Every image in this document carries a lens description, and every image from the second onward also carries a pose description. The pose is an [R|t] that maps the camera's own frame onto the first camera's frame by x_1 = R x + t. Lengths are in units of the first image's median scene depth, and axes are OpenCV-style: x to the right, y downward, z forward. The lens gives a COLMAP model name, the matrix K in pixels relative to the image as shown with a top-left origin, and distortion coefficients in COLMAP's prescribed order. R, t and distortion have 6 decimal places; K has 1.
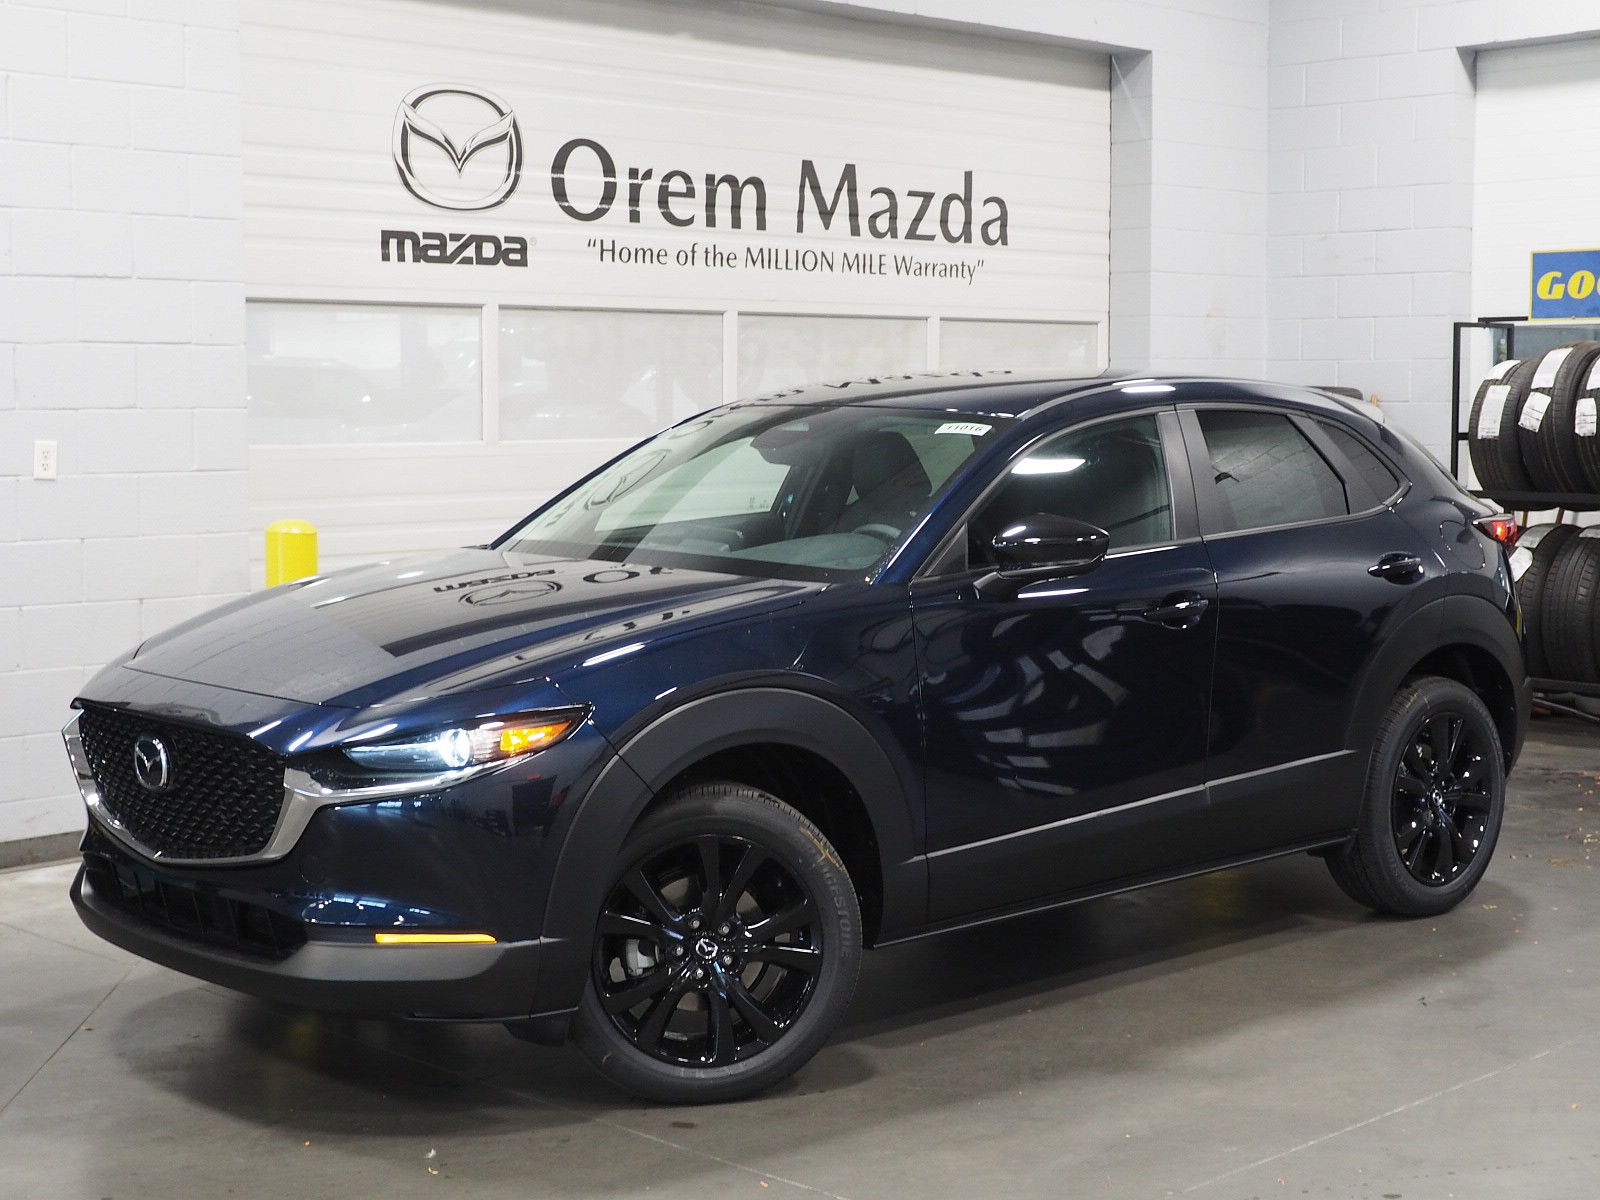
lens RADIAL K [[2402.2, 0, 799.8], [0, 2402.2, 592.8], [0, 0, 1]] dist [0.069115, 0.000000]
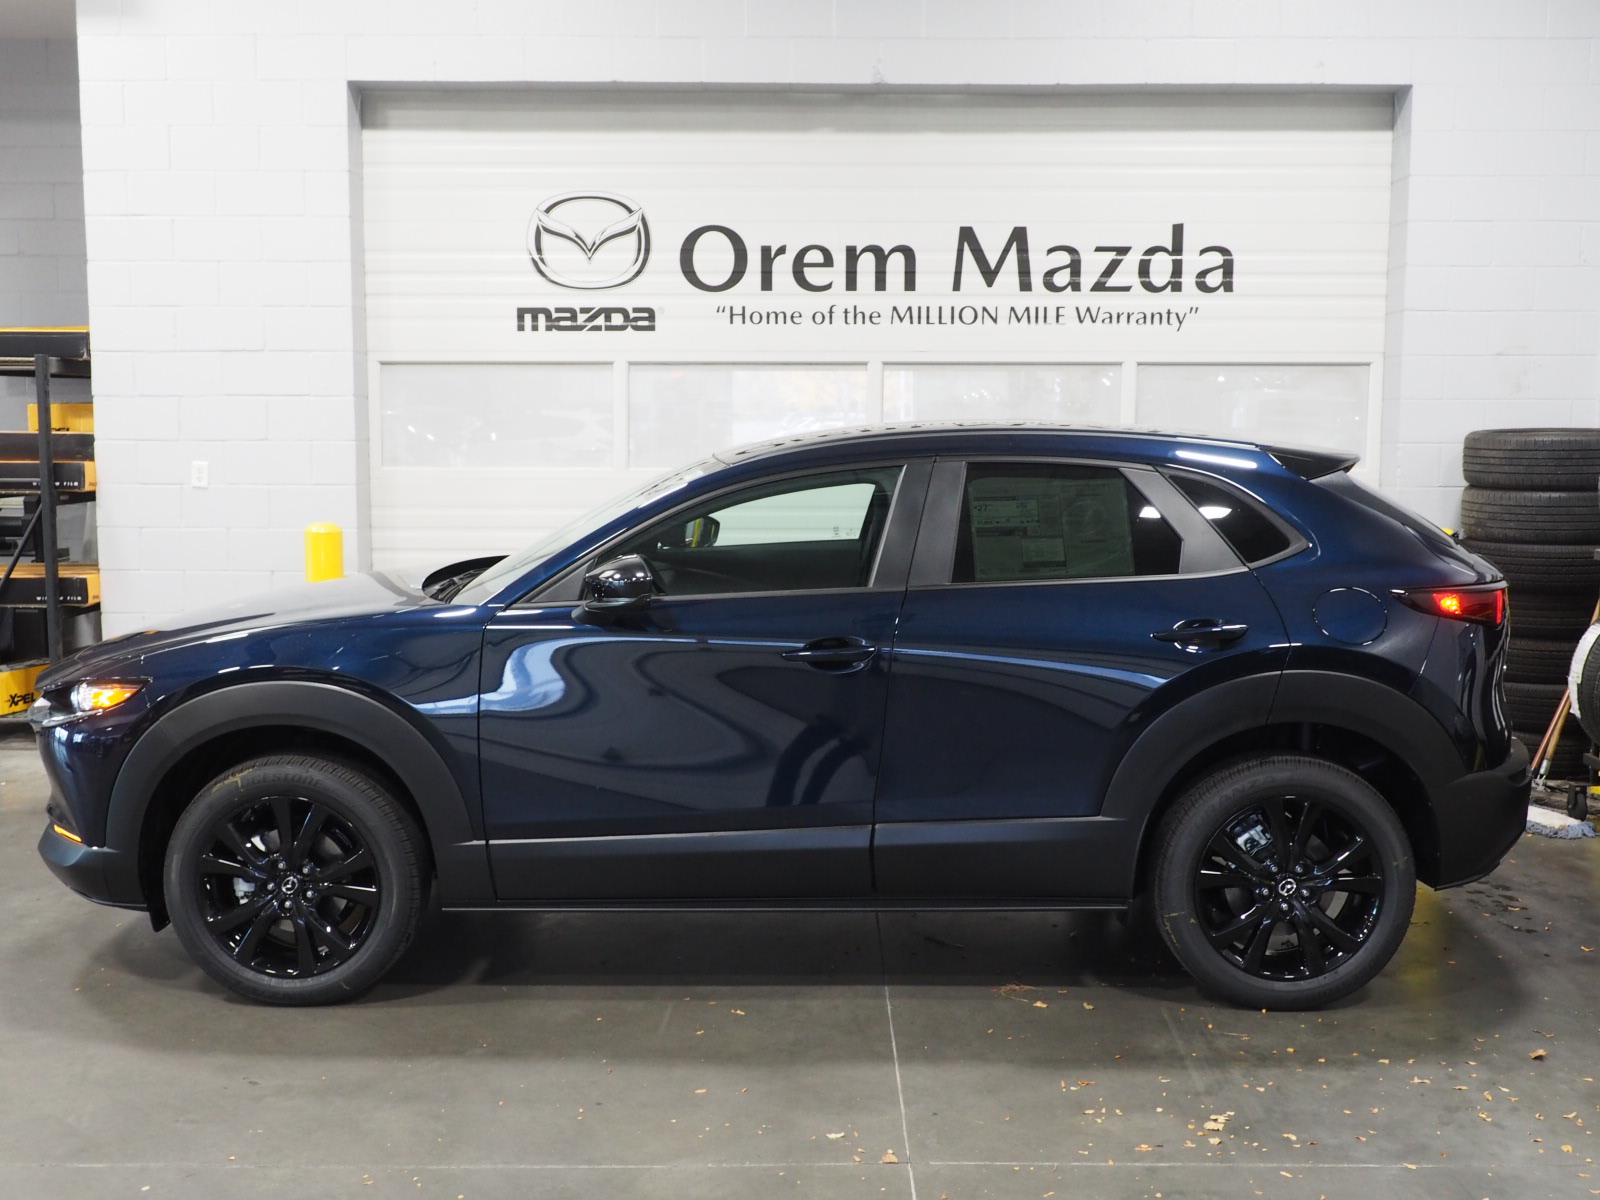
lens RADIAL K [[1592.8, 0, 801.4], [0, 1592.8, 612.4], [0, 0, 1]] dist [0.004896, 0.000000]
pose [[0.723429, 0.082401, -0.685463, 0.503515], [-0.061206, 0.996597, 0.055207, -0.036878], [0.687680, 0.002016, 0.726011, 0.422842]]
